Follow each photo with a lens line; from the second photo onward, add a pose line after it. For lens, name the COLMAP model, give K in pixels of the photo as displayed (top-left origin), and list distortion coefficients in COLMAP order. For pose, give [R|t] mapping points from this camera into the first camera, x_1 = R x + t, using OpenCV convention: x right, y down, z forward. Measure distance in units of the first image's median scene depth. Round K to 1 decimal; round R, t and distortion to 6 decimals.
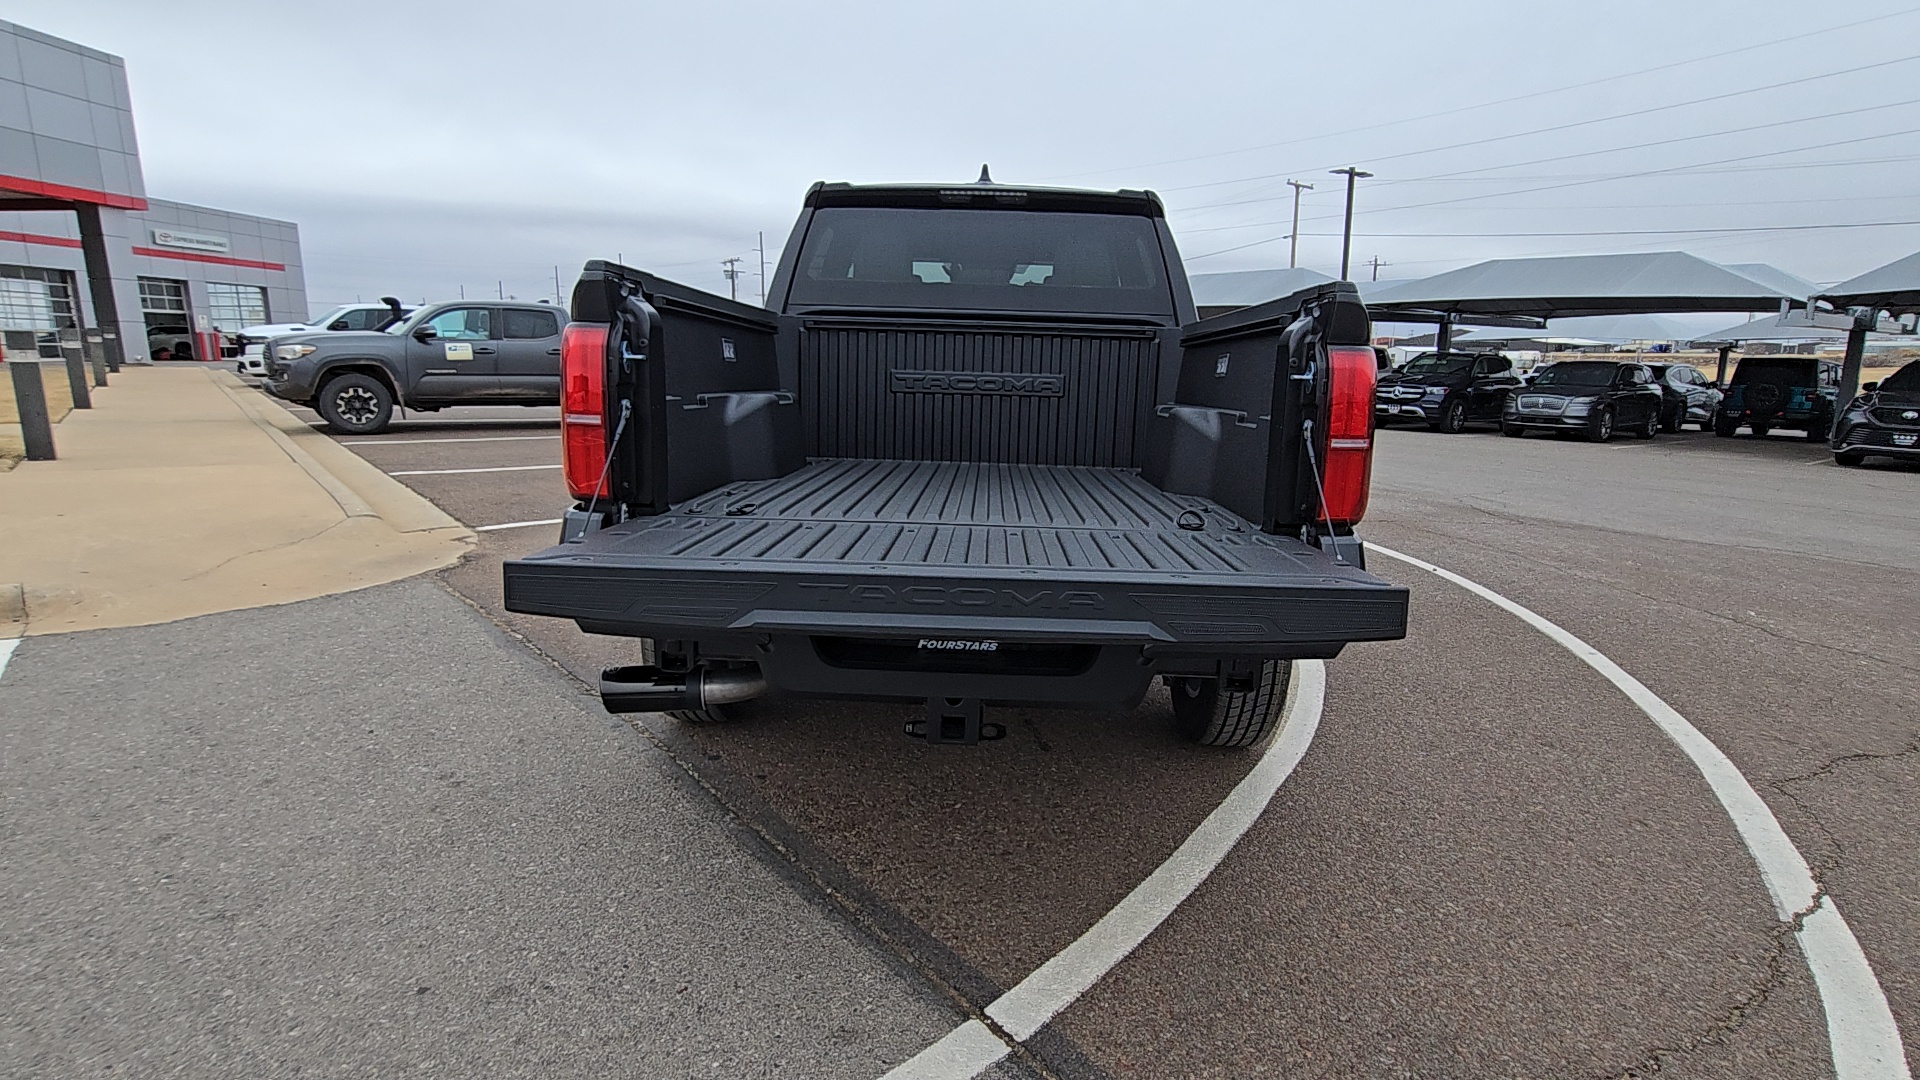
lens RADIAL K [[960.8, 0, 987.6], [0, 960.8, 588.2], [0, 0, 1]] dist [-0.003002, 0.000330]
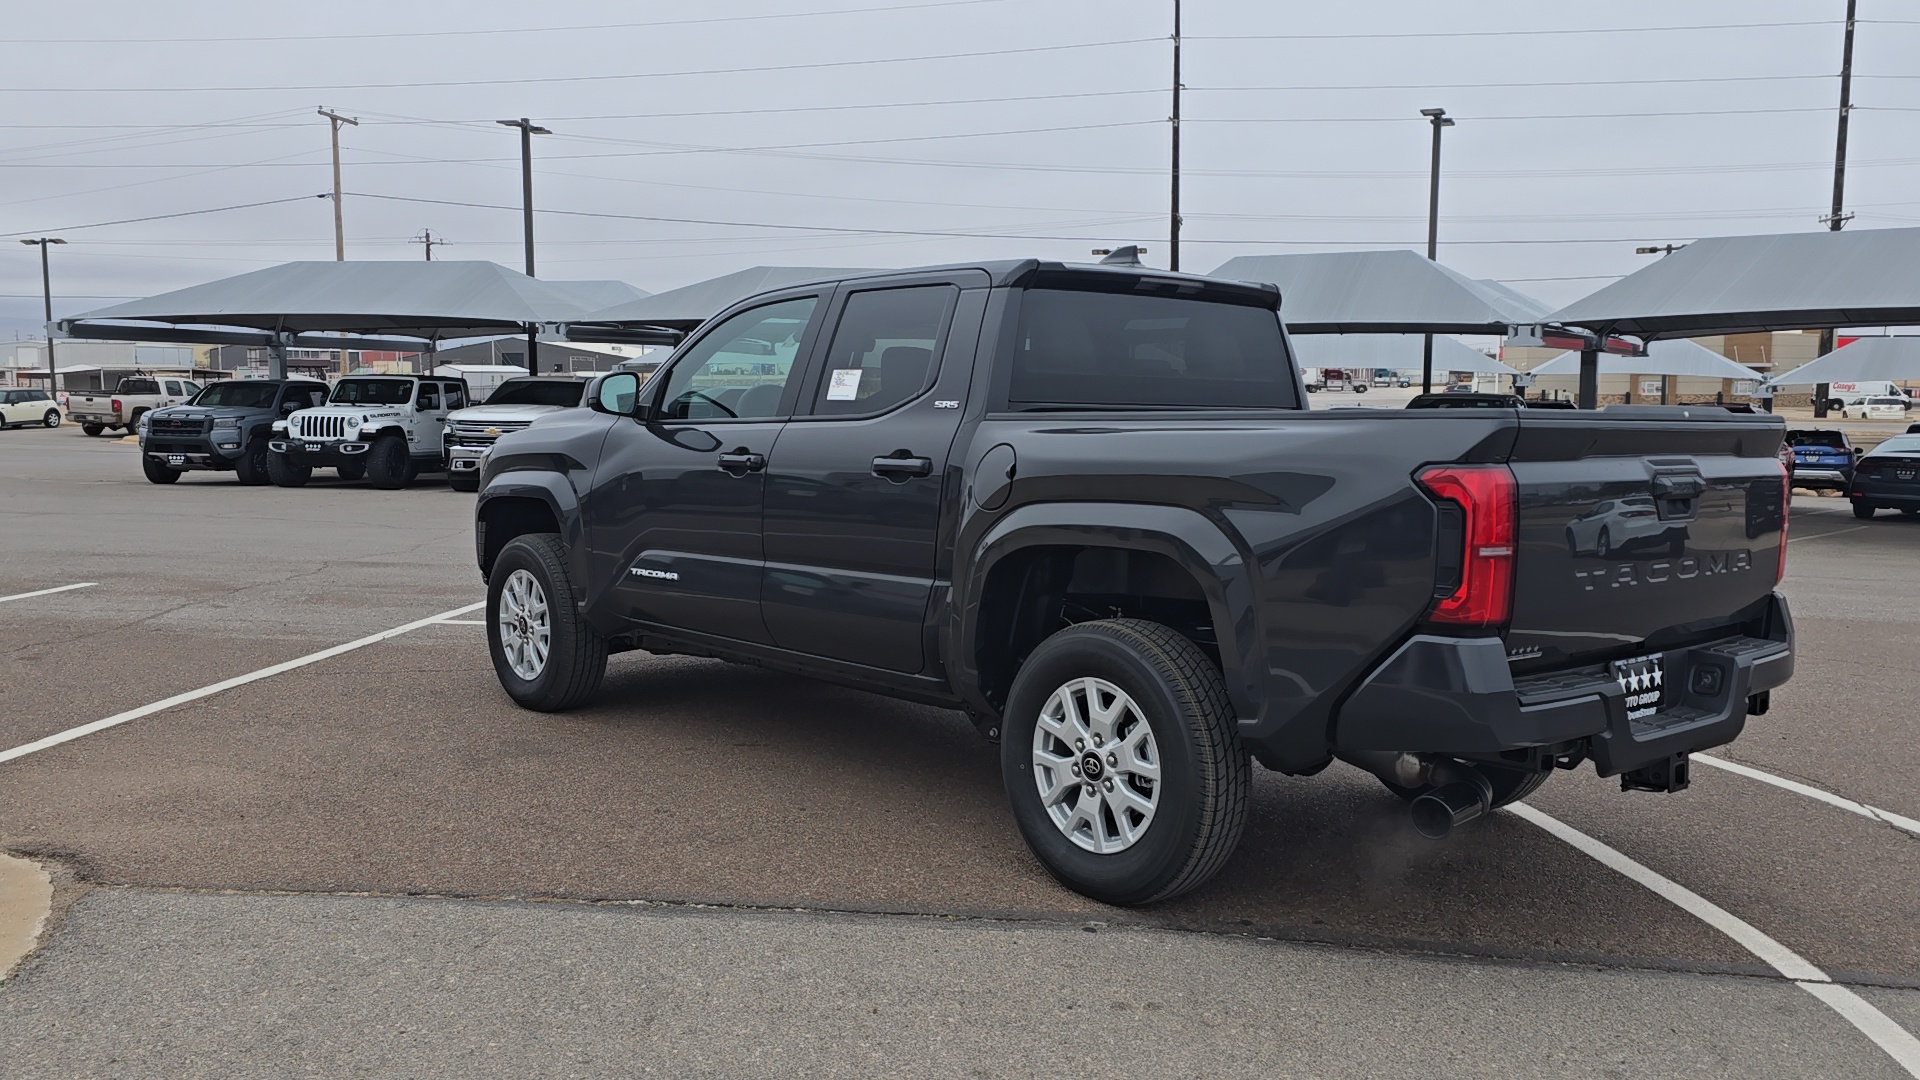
lens RADIAL K [[1602.0, 0, 967.0], [0, 1602.0, 541.4], [0, 0, 1]] dist [-0.013024, 0.002650]
pose [[0.729789, -0.072090, 0.679862, -1.129074], [0.161605, 0.984434, -0.069087, -0.084840], [-0.664299, 0.160288, 0.730079, 0.035807]]
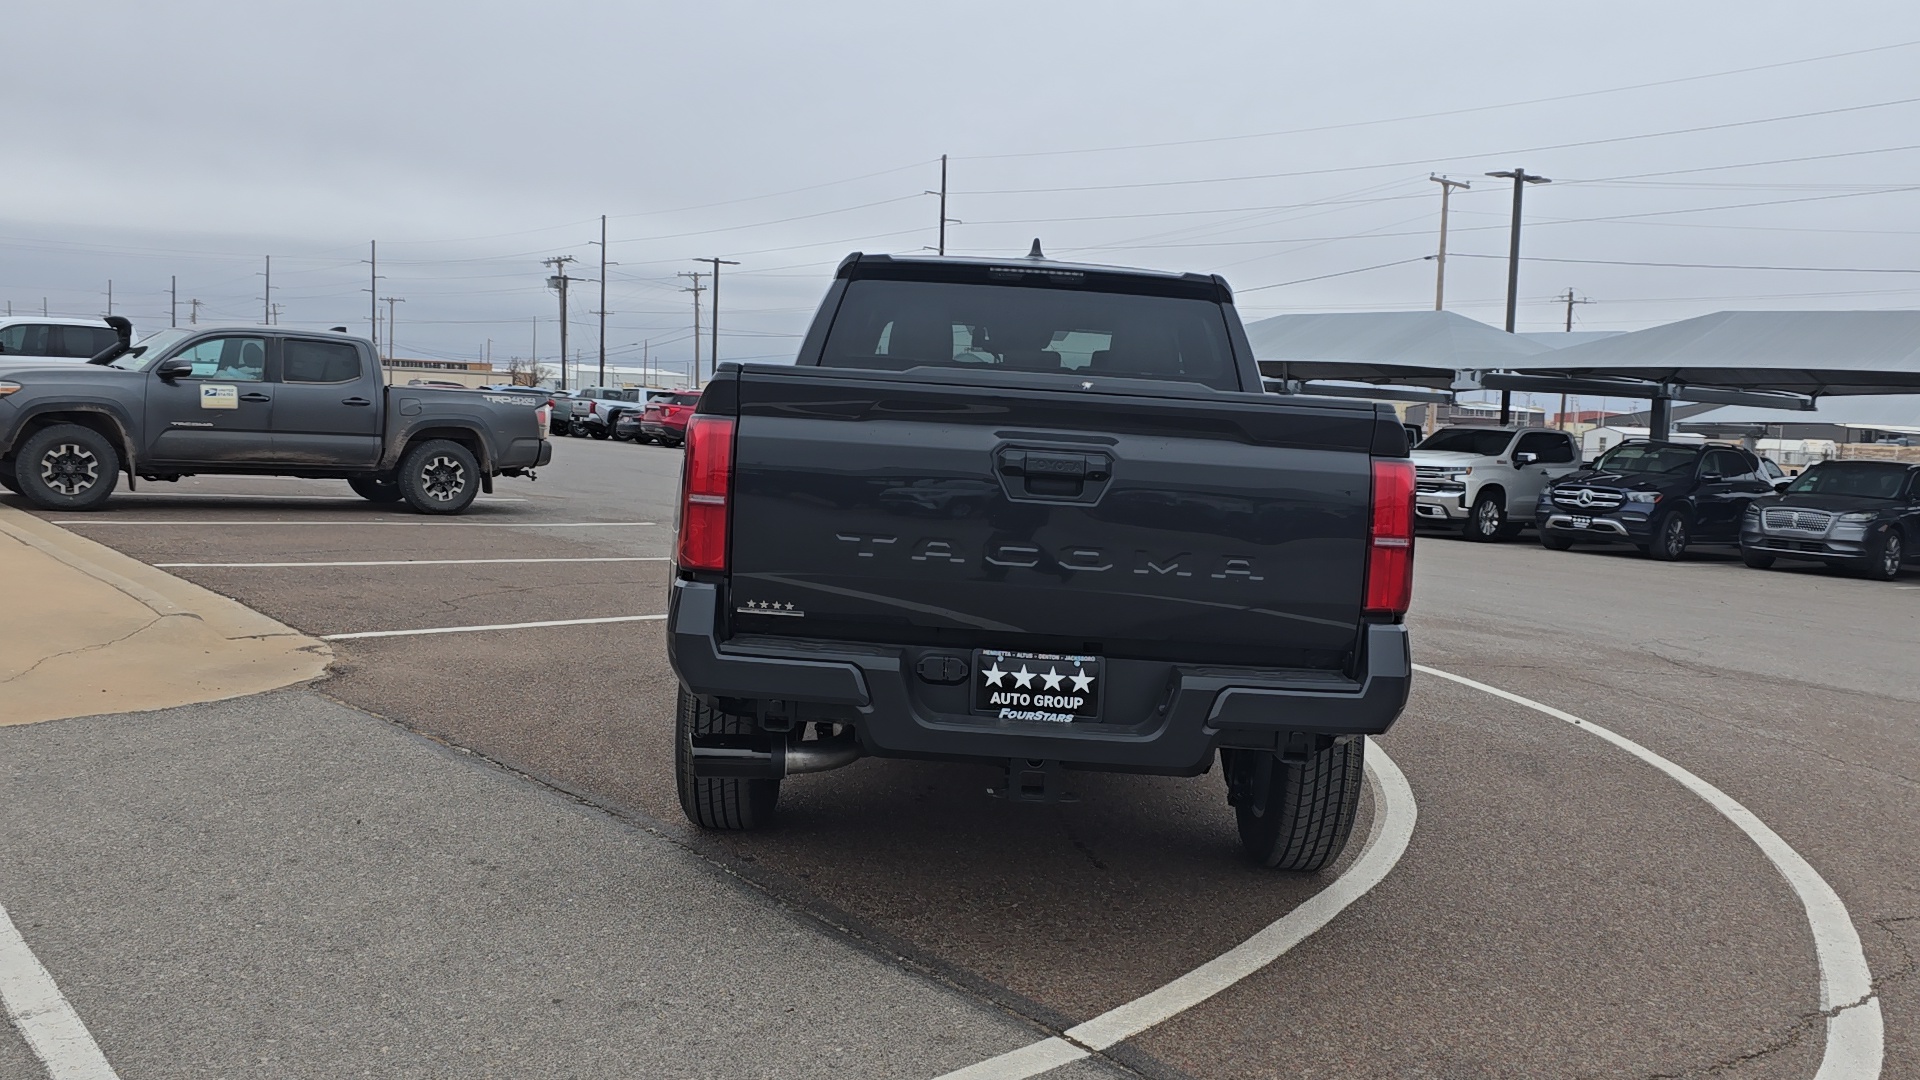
lens RADIAL K [[1602.0, 0, 956.3], [0, 1602.0, 543.1], [0, 0, 1]] dist [-0.013024, 0.002650]
pose [[0.999498, 0.031522, 0.003331, -0.076747], [-0.030591, 0.986793, -0.159074, 0.090077], [-0.008301, 0.158892, 0.987261, -0.464280]]
